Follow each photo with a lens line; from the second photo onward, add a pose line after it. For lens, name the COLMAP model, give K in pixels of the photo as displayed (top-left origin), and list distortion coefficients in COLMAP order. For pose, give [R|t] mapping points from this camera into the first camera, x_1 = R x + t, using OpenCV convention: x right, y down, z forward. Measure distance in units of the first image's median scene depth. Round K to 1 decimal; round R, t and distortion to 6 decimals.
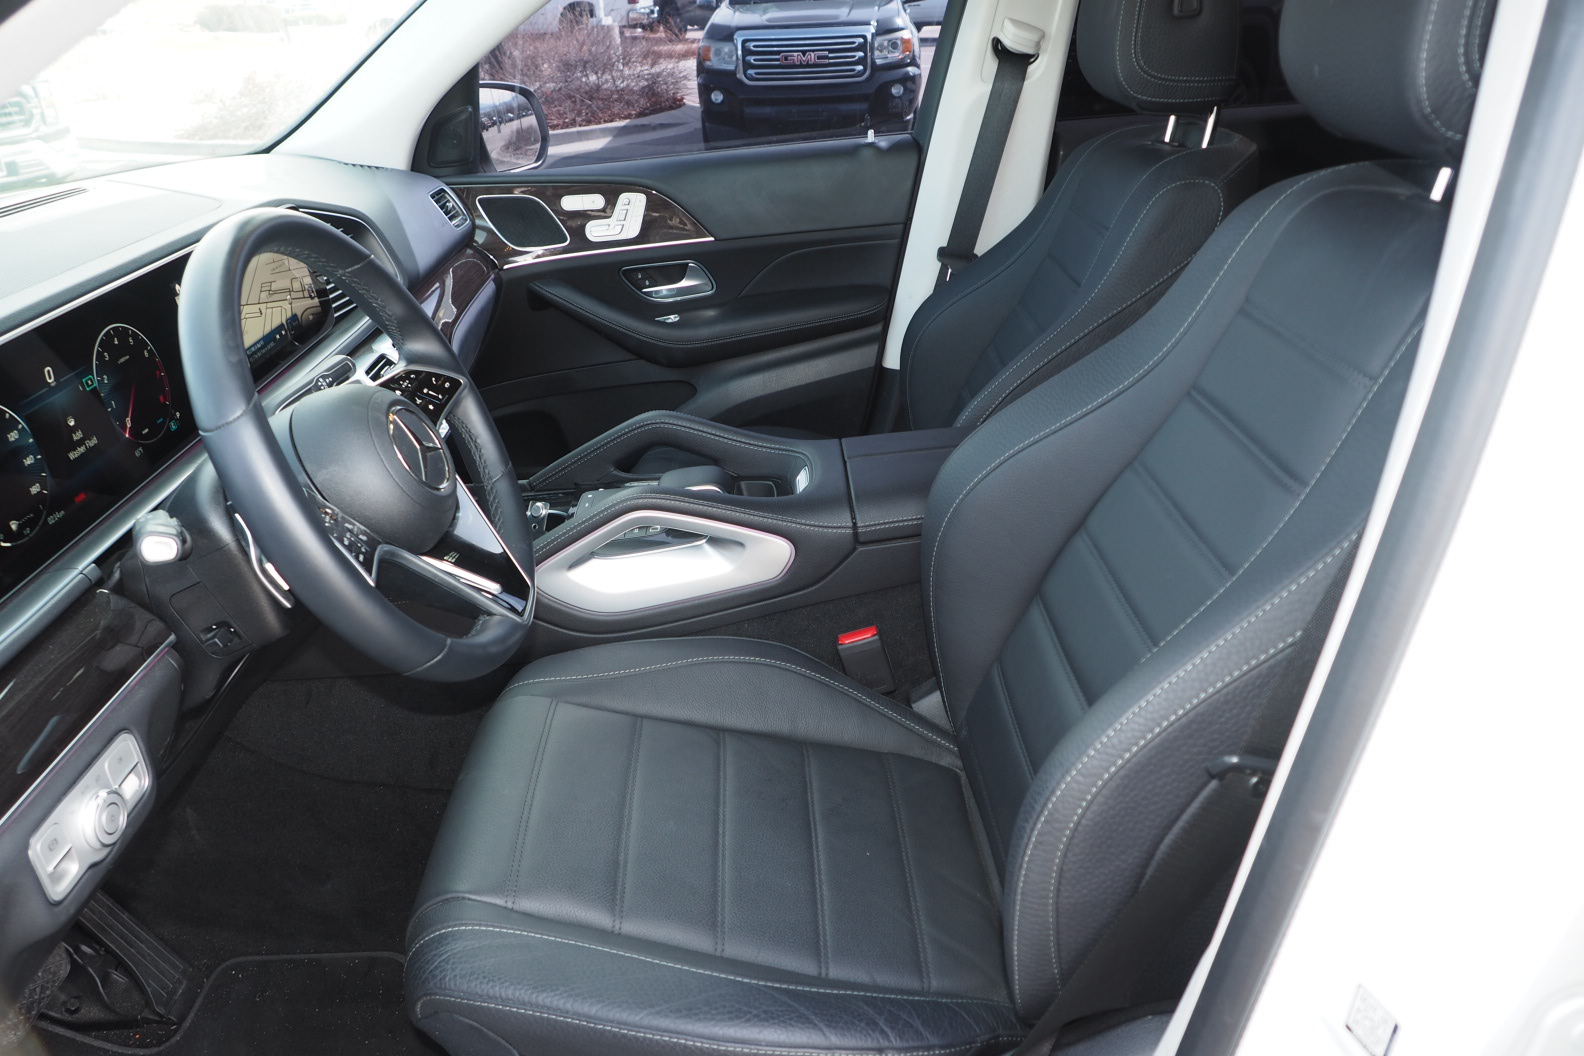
lens RADIAL K [[1116.3, 0, 788.9], [0, 1116.3, 536.1], [0, 0, 1]] dist [-0.039991, 0.009992]
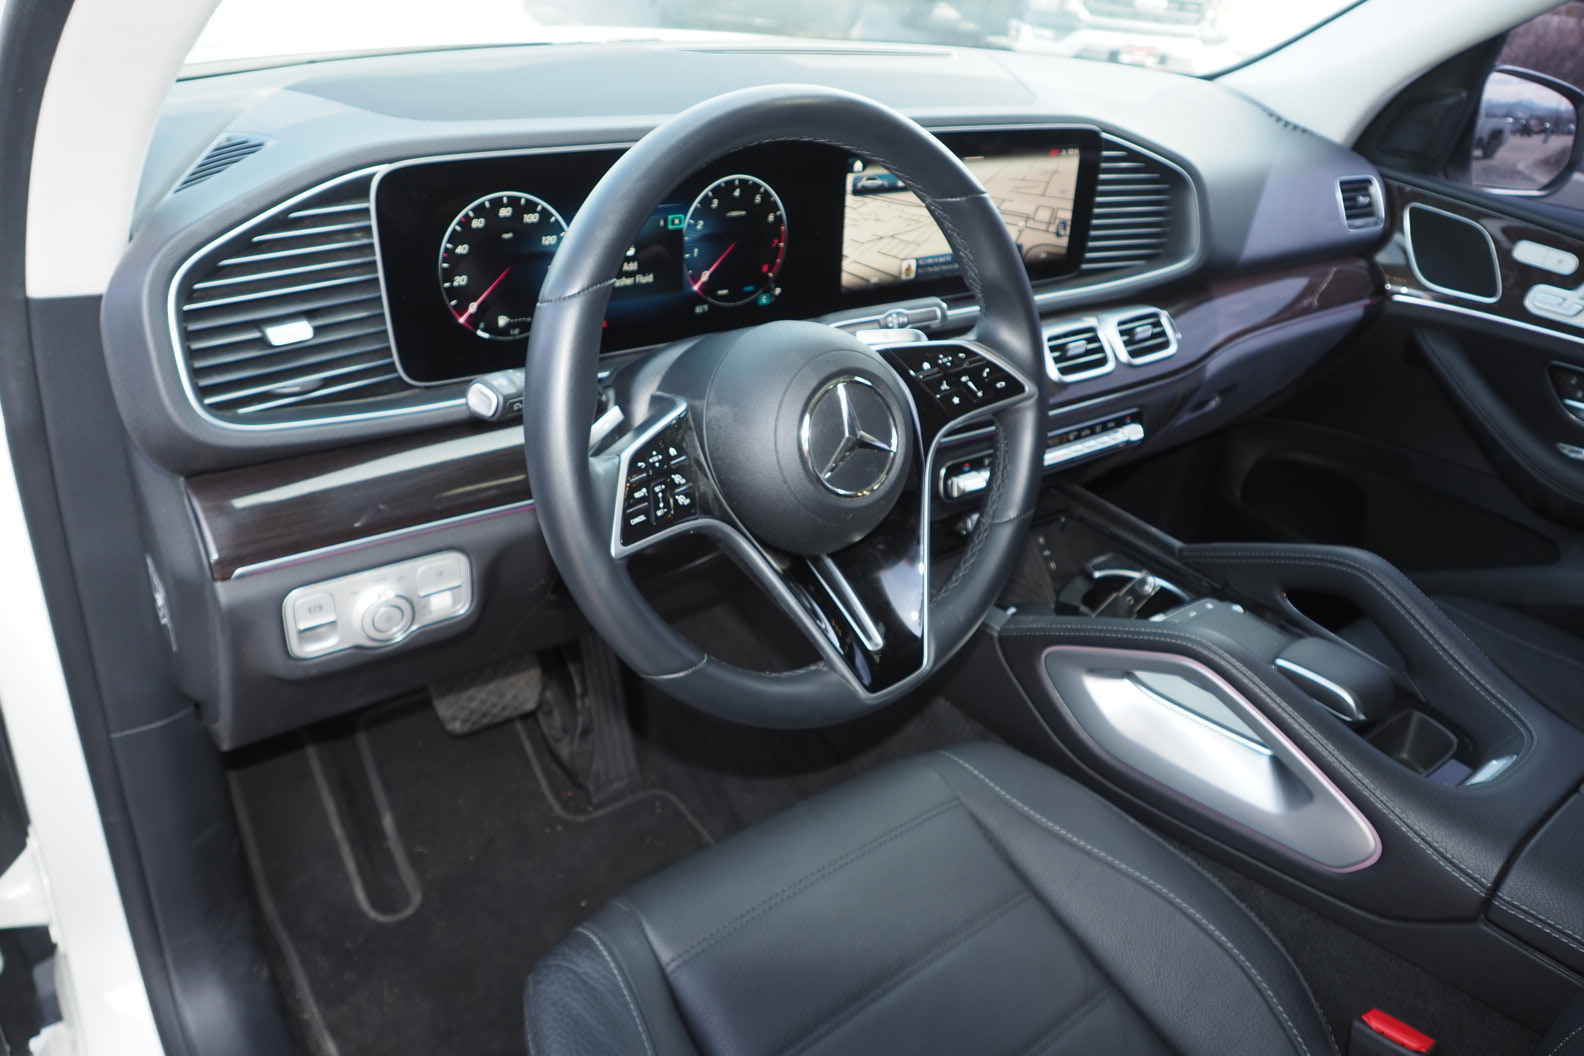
lens RADIAL K [[1116.3, 0, 791.9], [0, 1116.3, 528.0], [0, 0, 1]] dist [-0.039991, 0.009992]
pose [[0.577389, 0.494720, -0.649519, 0.159877], [-0.471831, 0.851414, 0.229064, -0.164306], [0.666332, 0.174204, 0.725021, 0.376522]]
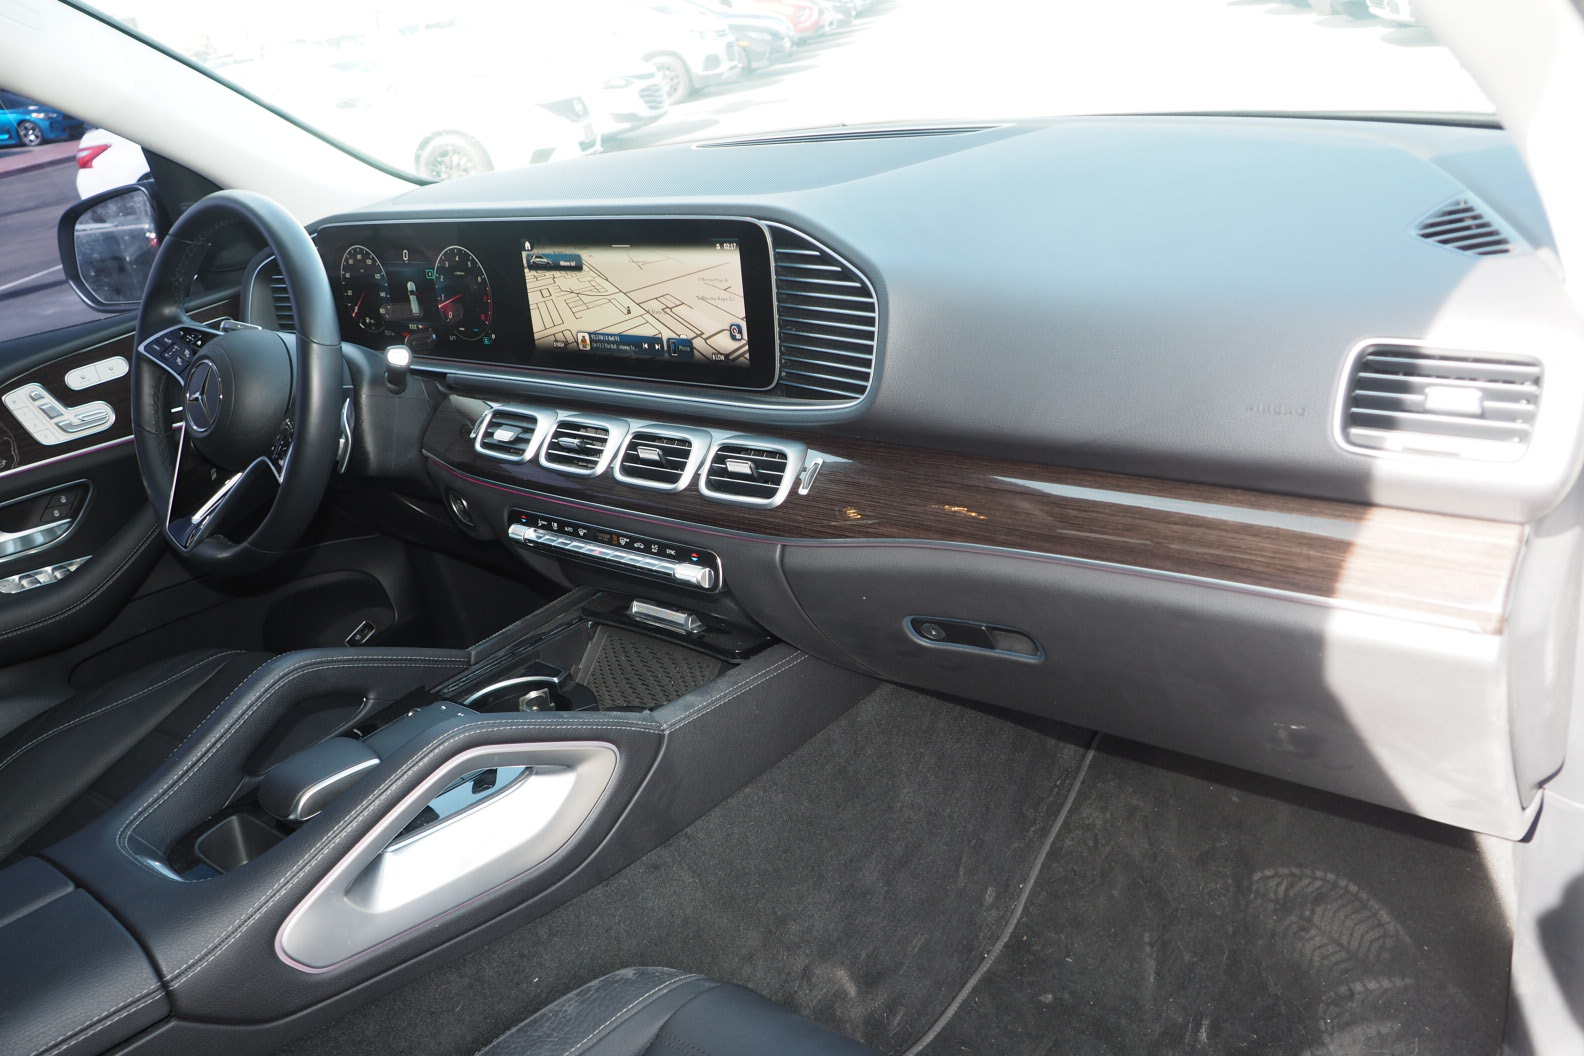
lens RADIAL K [[1256.1, 0, 798.6], [0, 1256.1, 533.0], [0, 0, 1]] dist [-0.023443, 0.003988]
pose [[-0.638020, 0.430381, -0.638516, 0.194101], [-0.177785, 0.724483, 0.665971, -0.937722], [0.749215, 0.538421, -0.385719, 1.929439]]
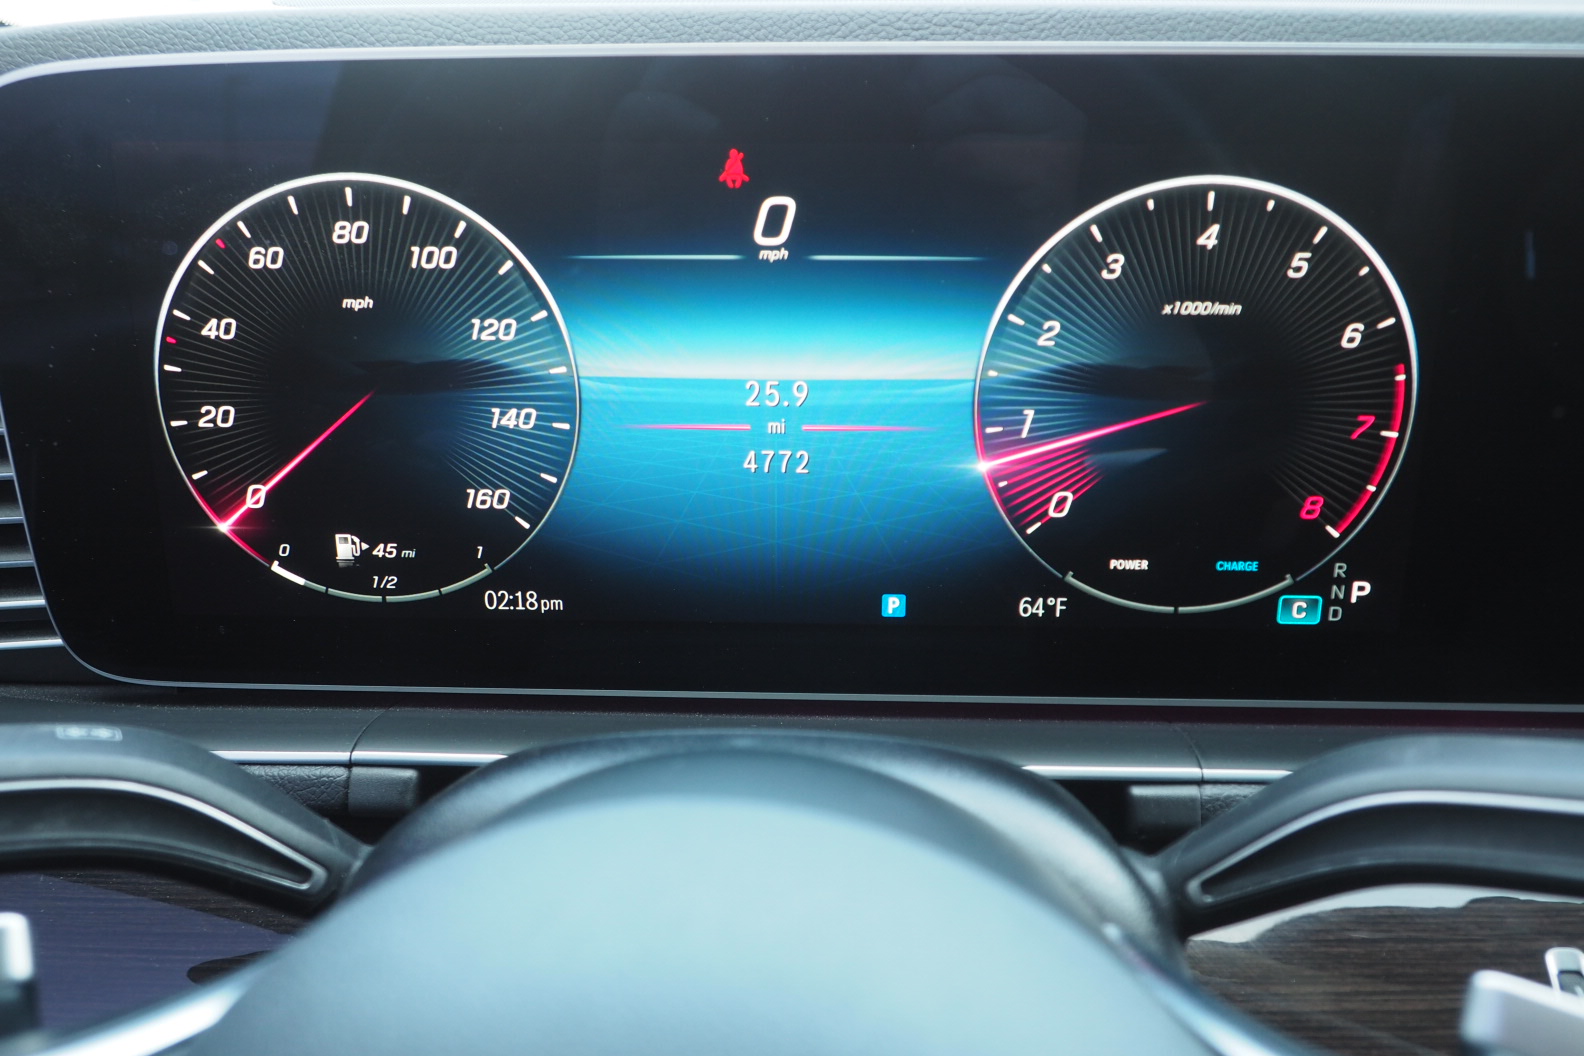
lens RADIAL K [[1372.6, 0, 788.9], [0, 1372.6, 530.3], [0, 0, 1]] dist [-0.020303, -0.012783]
pose [[-0.060658, 0.427530, -0.901964, -0.262814], [-0.441932, 0.798732, 0.408319, -0.199734], [0.894995, 0.423374, 0.140490, 0.846783]]
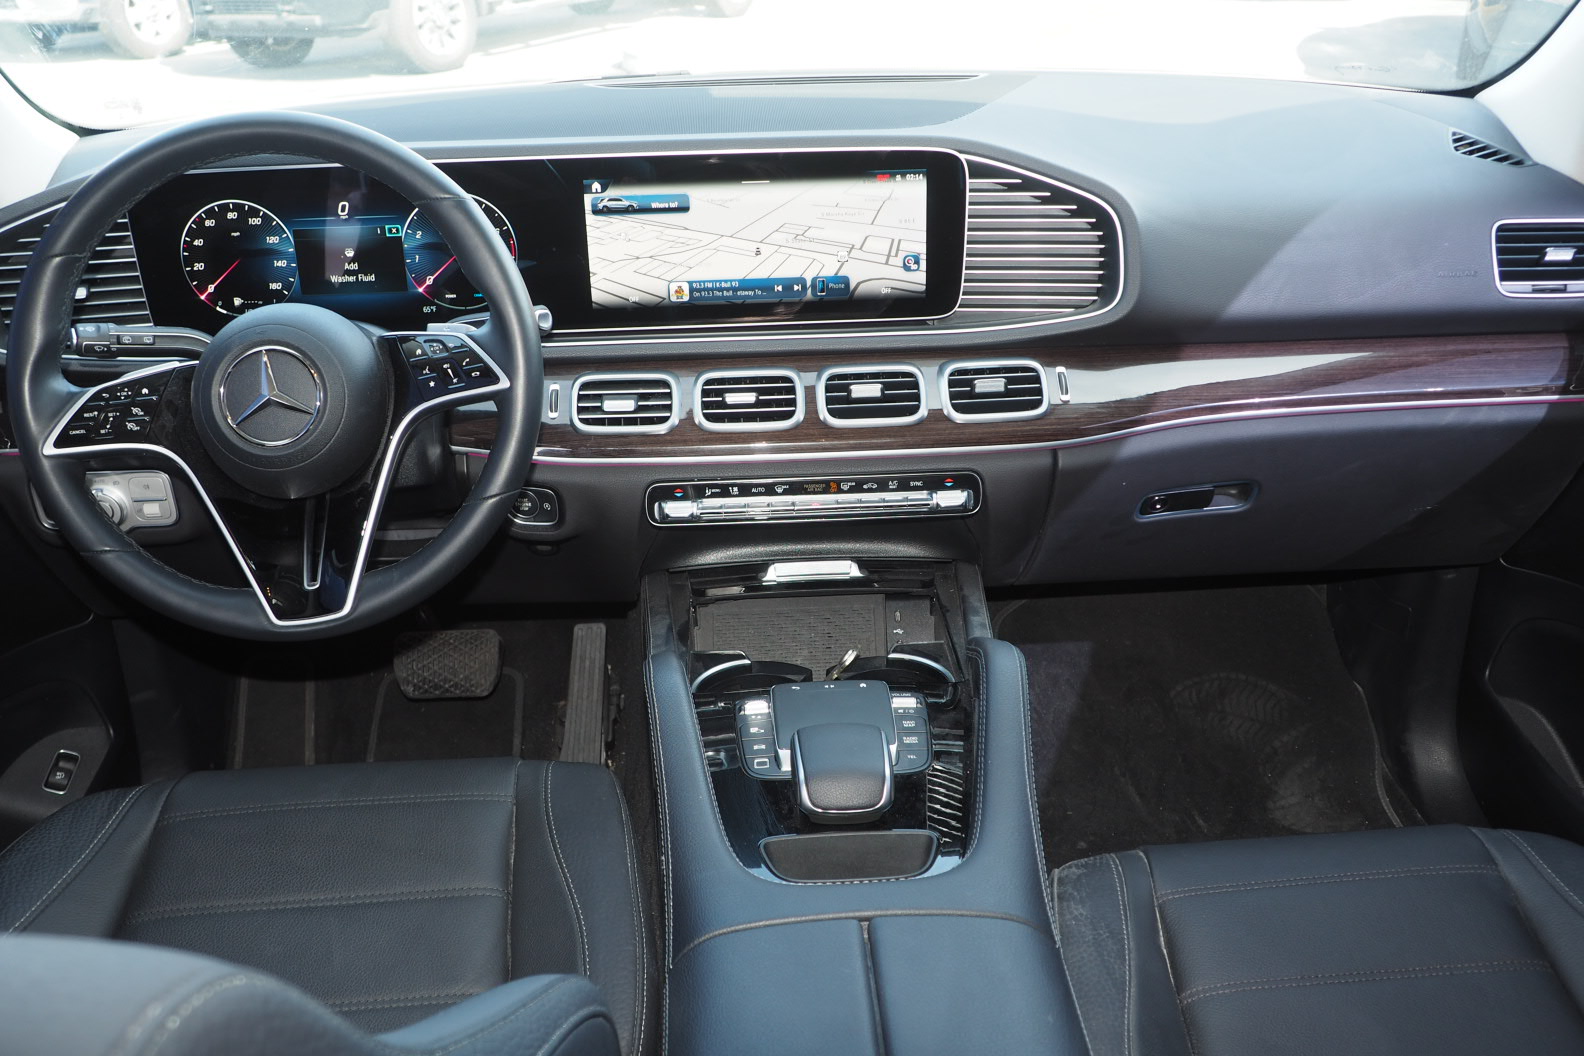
lens RADIAL K [[1372.6, 0, 805.6], [0, 1372.6, 541.5], [0, 0, 1]] dist [-0.020303, -0.012783]
pose [[0.030812, 0.480897, -0.876235, 0.653583], [-0.431826, 0.797021, 0.422238, -0.585048], [0.901431, 0.365371, 0.232222, 1.056360]]
